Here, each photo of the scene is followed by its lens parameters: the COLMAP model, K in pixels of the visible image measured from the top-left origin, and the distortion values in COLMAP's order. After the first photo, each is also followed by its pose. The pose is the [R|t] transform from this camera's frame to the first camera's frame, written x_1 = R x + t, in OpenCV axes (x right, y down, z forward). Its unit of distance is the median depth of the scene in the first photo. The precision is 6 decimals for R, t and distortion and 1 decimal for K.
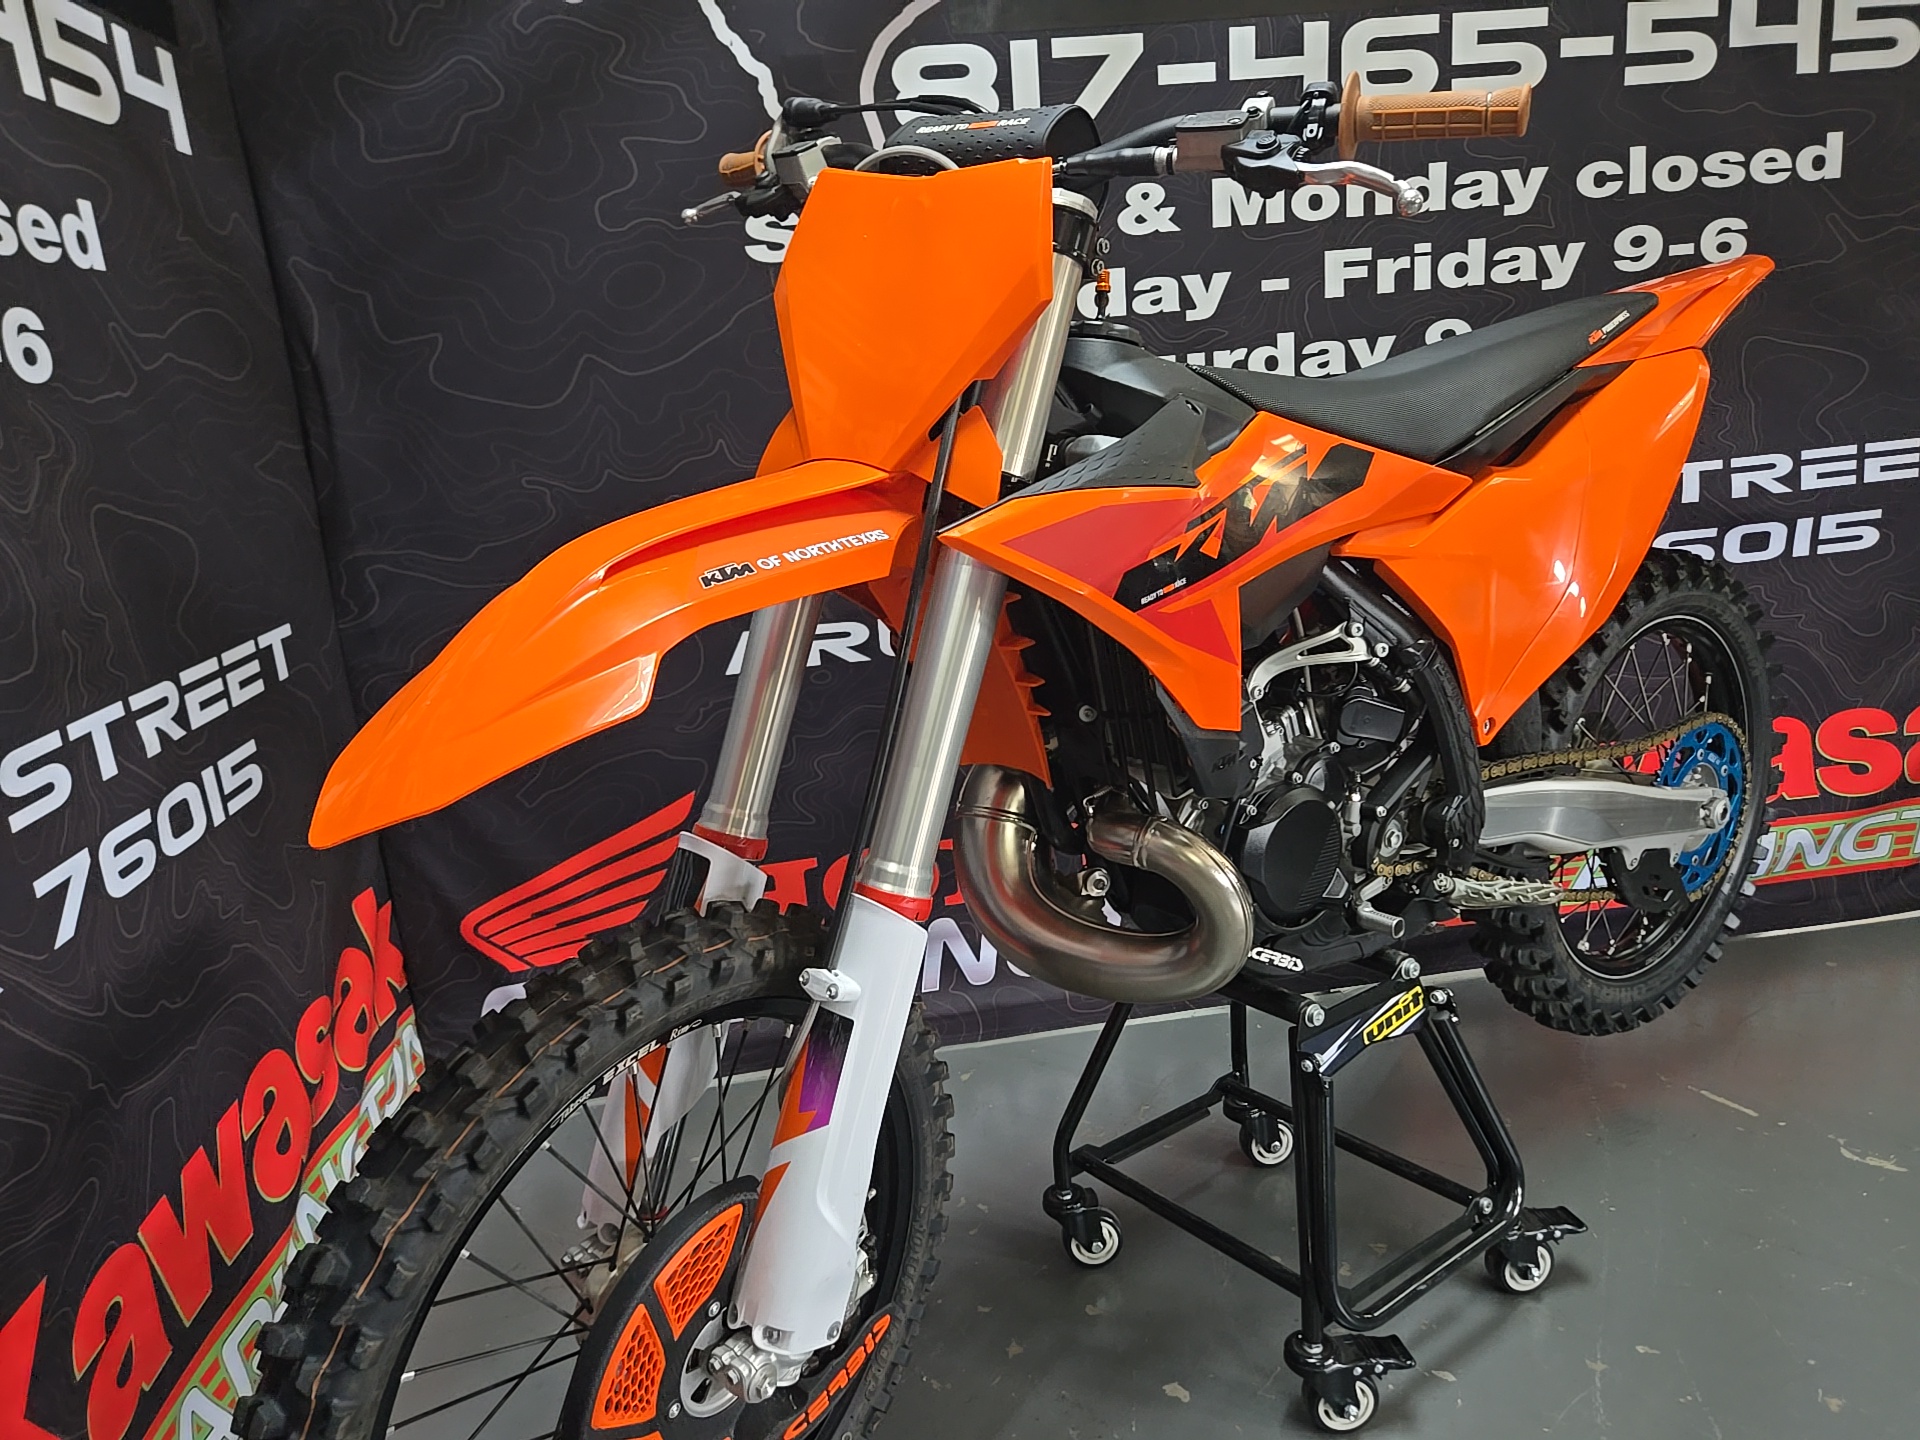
lens RADIAL K [[1400.6, 0, 950.6], [0, 1400.6, 734.6], [0, 0, 1]] dist [0.062721, -0.061437]
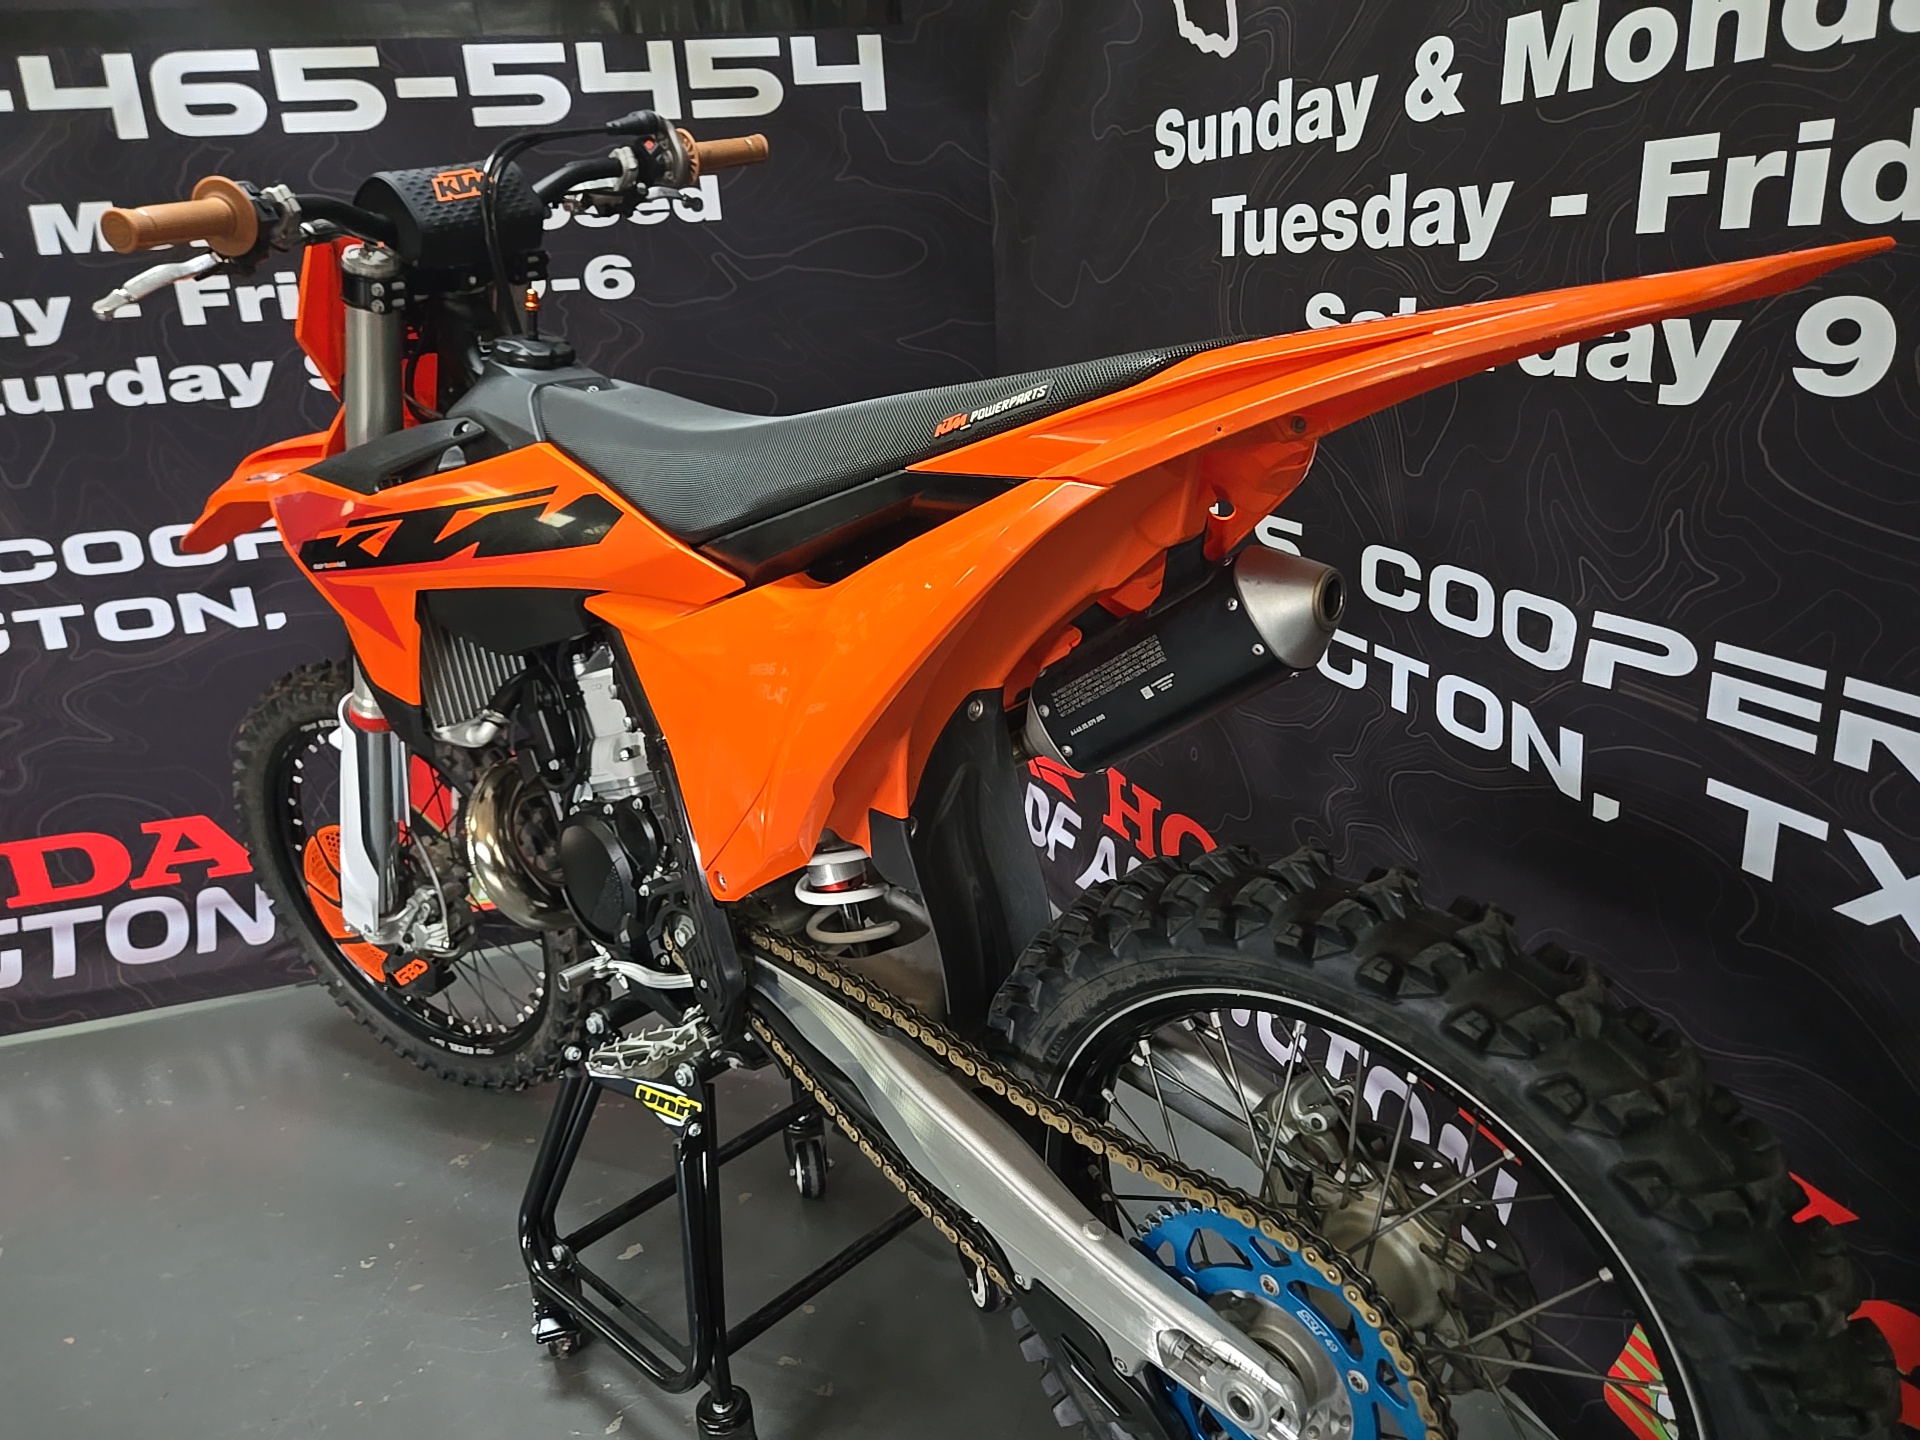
lens RADIAL K [[1400.6, 0, 942.3], [0, 1400.6, 735.7], [0, 0, 1]] dist [0.062721, -0.061437]
pose [[0.154924, 0.381618, -0.911244, 0.819149], [-0.194743, 0.916079, 0.350534, -0.288971], [0.968542, 0.123152, 0.216240, 0.699431]]
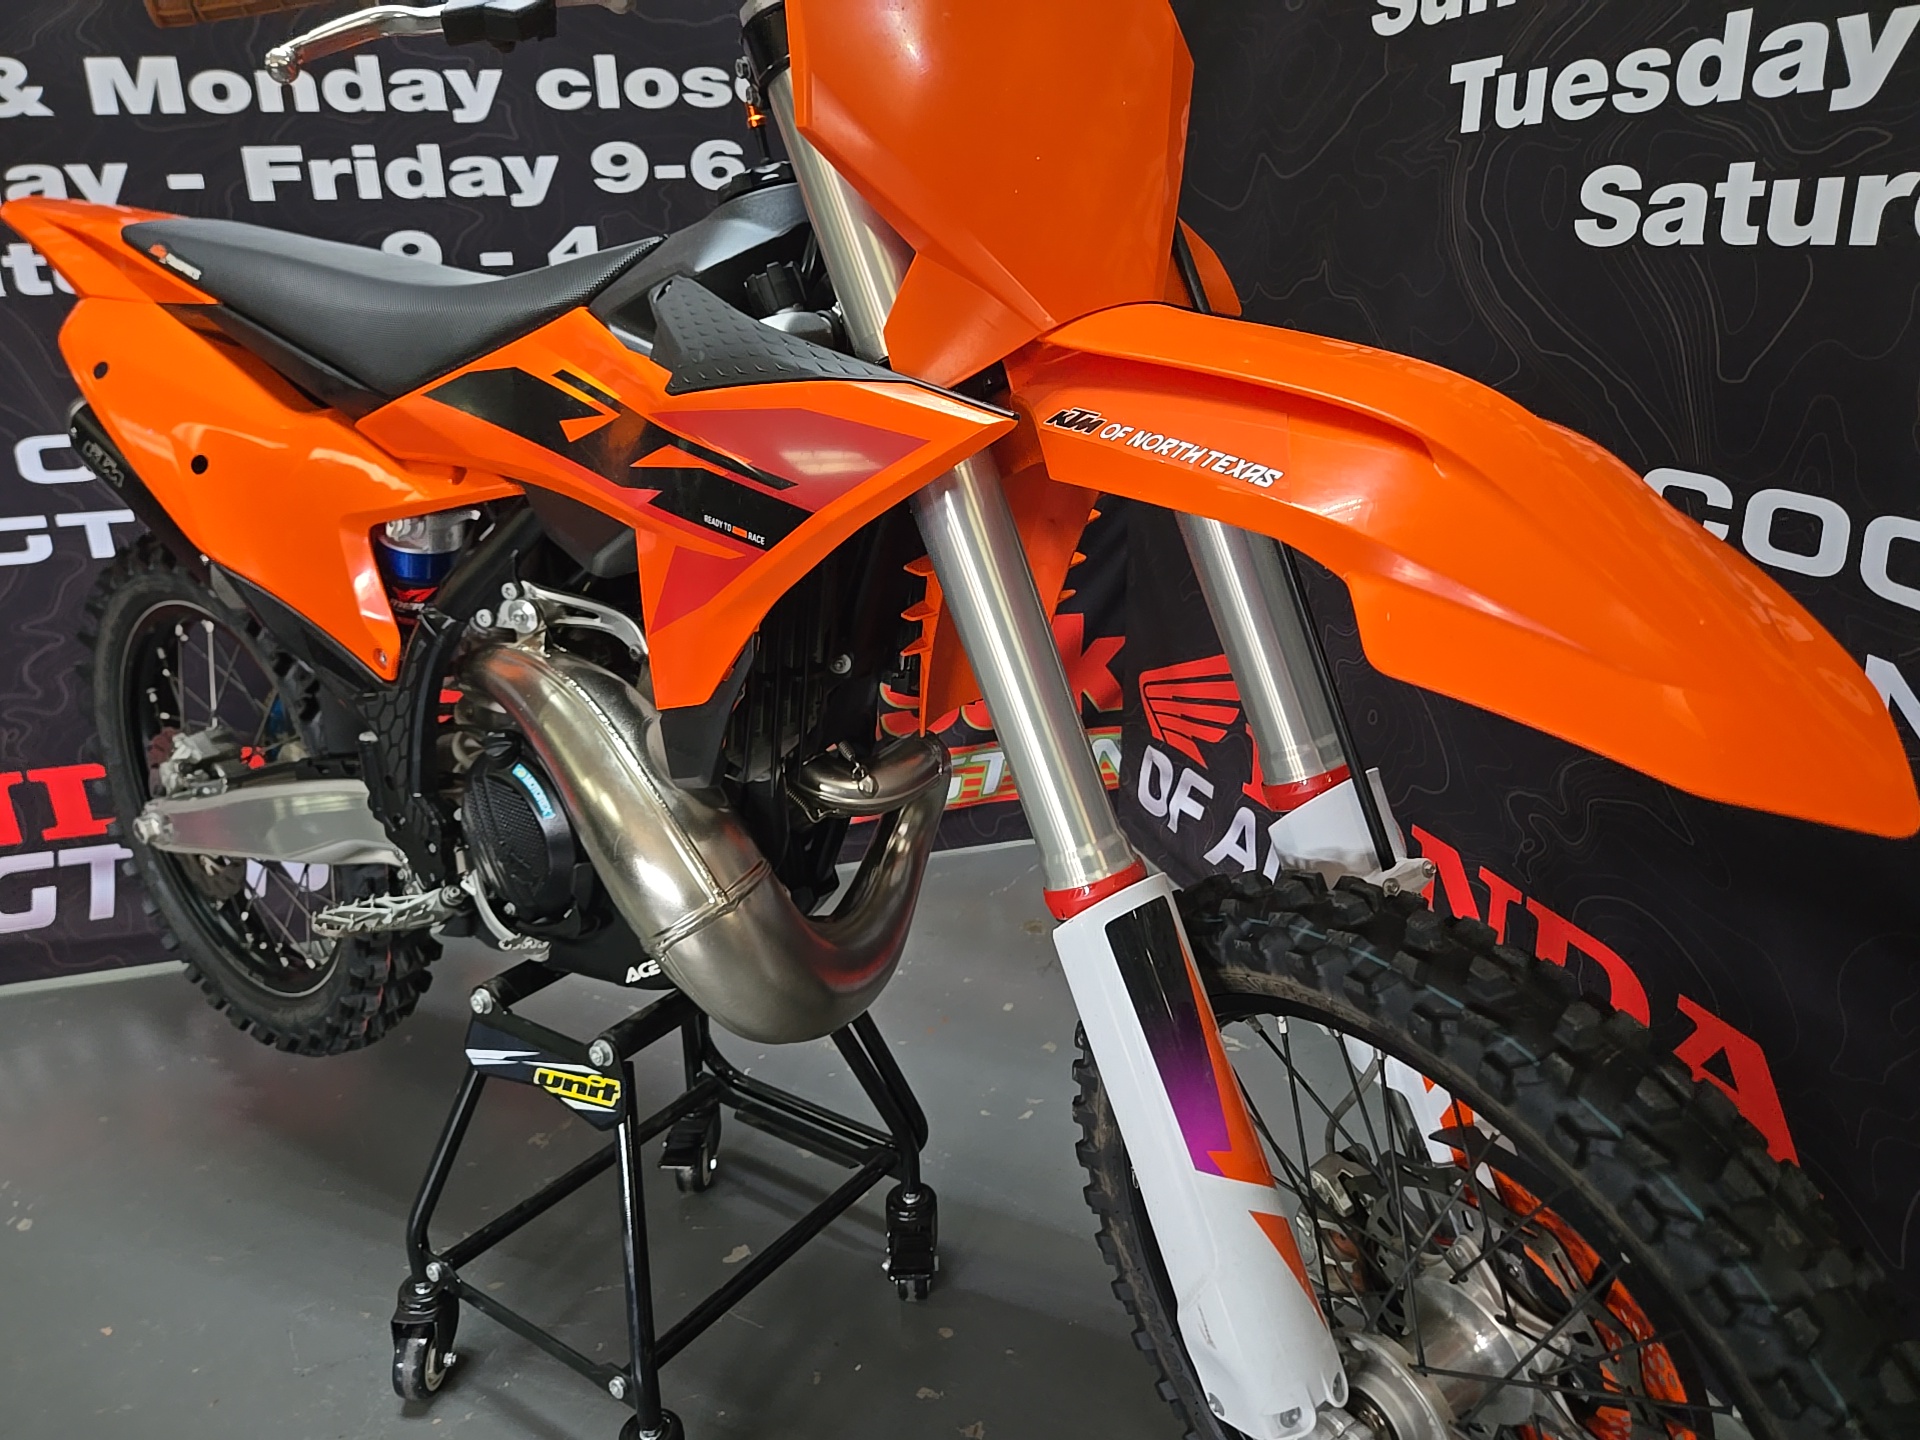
lens RADIAL K [[1400.6, 0, 939.0], [0, 1400.6, 737.4], [0, 0, 1]] dist [0.062721, -0.061437]
pose [[0.127440, 0.406714, -0.904623, 0.713128], [-0.221177, 0.900747, 0.373812, -0.220539], [0.966871, 0.152443, 0.204747, 0.647776]]
